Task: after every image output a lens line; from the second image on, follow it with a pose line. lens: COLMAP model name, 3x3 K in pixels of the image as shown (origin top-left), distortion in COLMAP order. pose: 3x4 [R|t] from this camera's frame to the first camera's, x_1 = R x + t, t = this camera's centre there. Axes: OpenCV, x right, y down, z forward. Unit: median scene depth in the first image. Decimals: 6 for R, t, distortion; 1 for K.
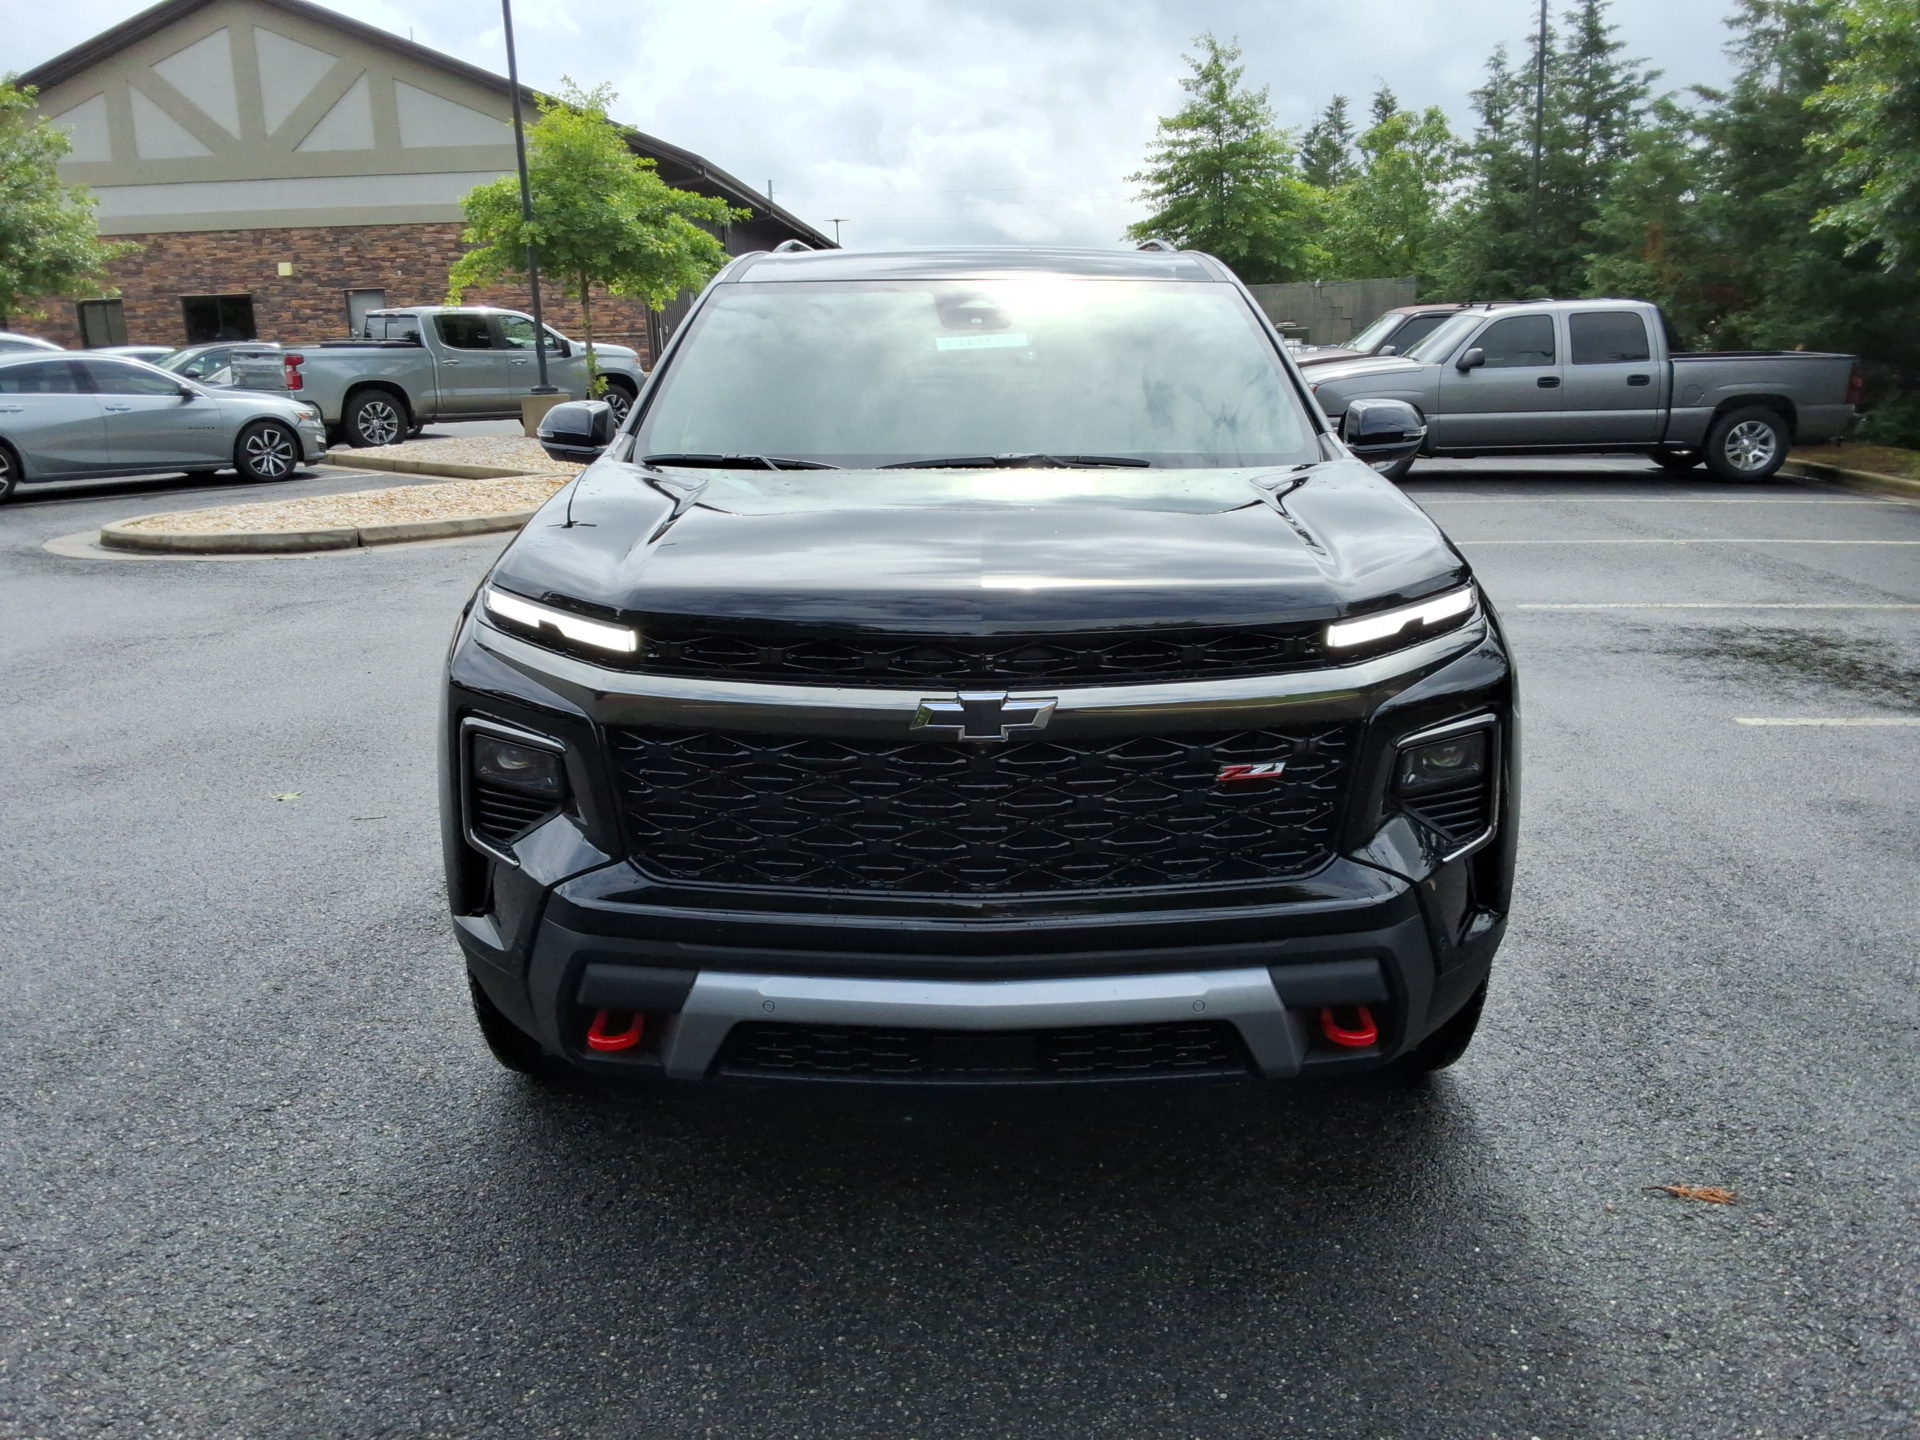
lens RADIAL K [[1558.8, 0, 960.0], [0, 1558.8, 720.0], [0, 0, 1]] dist [0.106338, -0.164051]
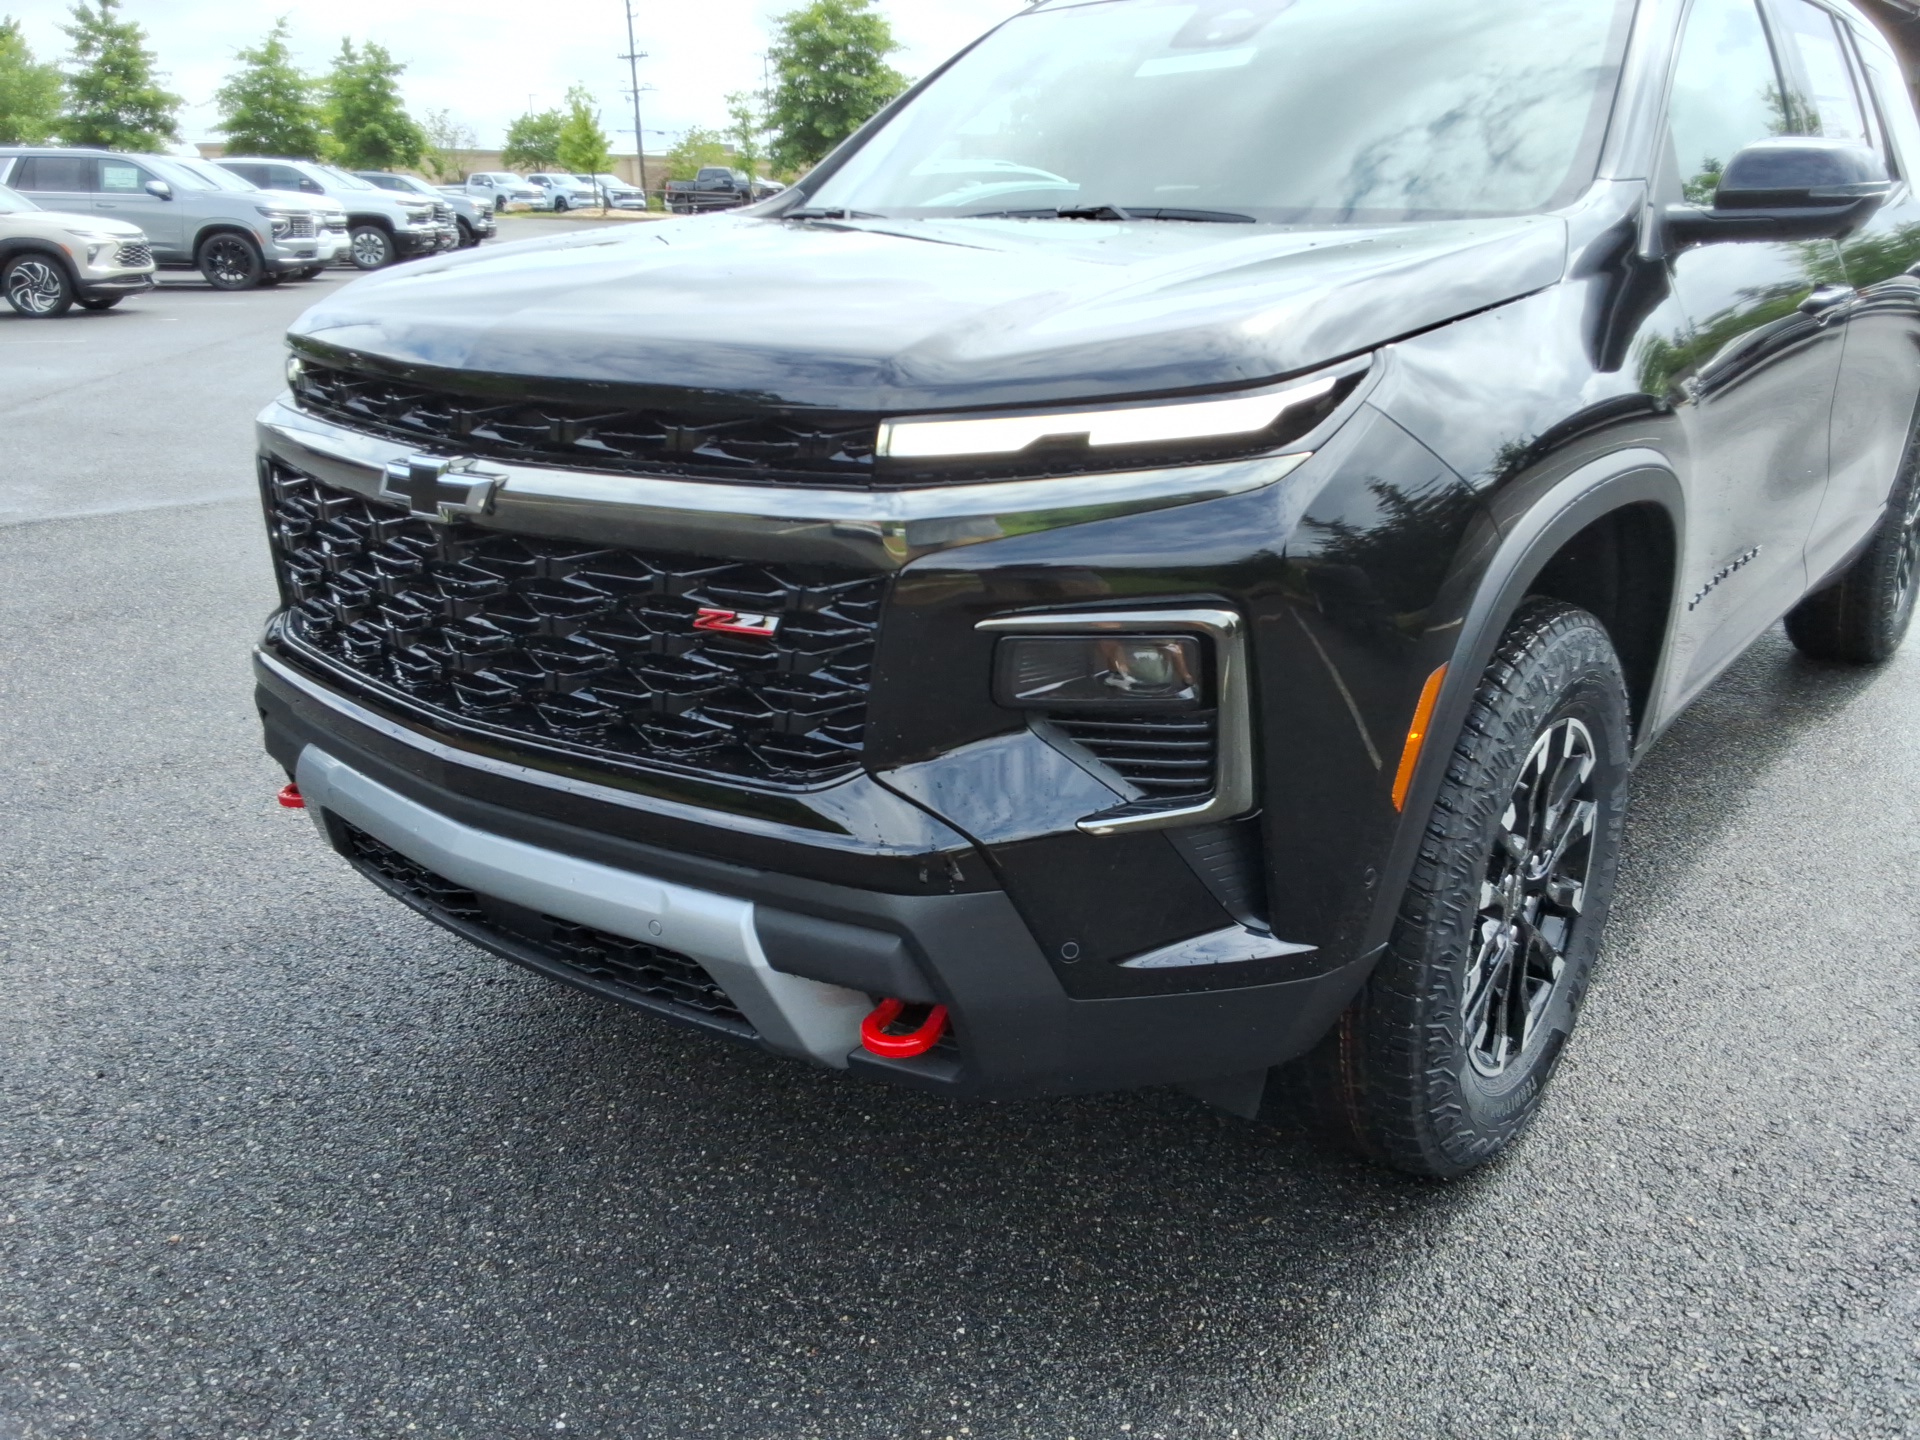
lens RADIAL K [[1536.3, 0, 964.9], [0, 1536.3, 726.7], [0, 0, 1]] dist [0.076615, -0.097234]
pose [[0.805121, 0.201583, -0.557804, 0.653372], [-0.147054, 0.978951, 0.141525, -0.032774], [0.574592, -0.031917, 0.817818, 0.499361]]
